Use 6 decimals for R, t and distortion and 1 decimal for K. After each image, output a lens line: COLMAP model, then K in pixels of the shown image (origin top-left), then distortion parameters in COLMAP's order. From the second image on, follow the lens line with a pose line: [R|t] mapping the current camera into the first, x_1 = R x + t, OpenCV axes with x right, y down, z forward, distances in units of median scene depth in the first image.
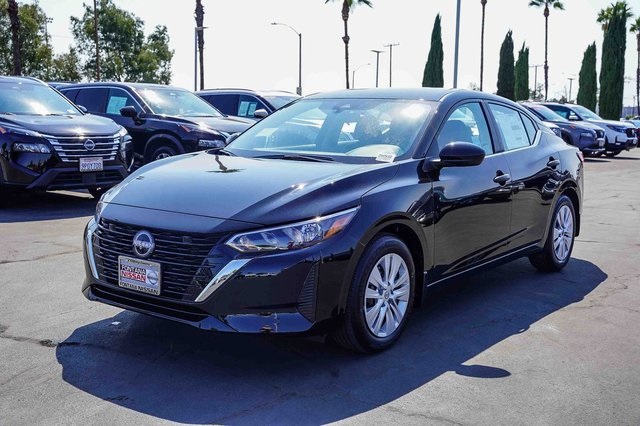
lens RADIAL K [[771.0, 0, 319.5], [0, 771.0, 215.9], [0, 0, 1]] dist [0.053356, 0.000000]
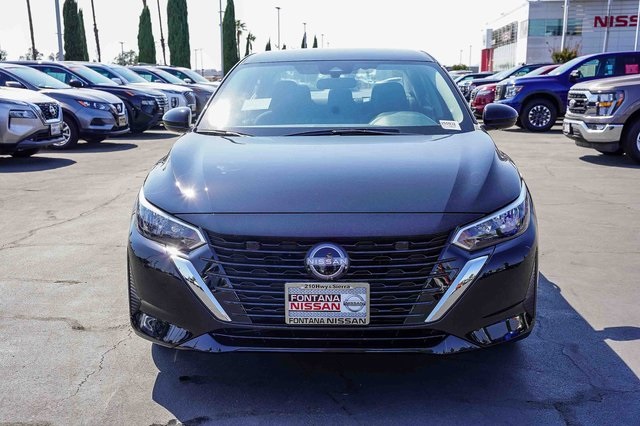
lens RADIAL K [[771.0, 0, 321.1], [0, 771.0, 212.2], [0, 0, 1]] dist [0.053356, 0.000000]
pose [[0.805312, -0.124742, 0.579579, -0.655256], [0.101590, 0.992189, 0.072389, -0.064331], [-0.584082, 0.000584, 0.811695, 0.405522]]
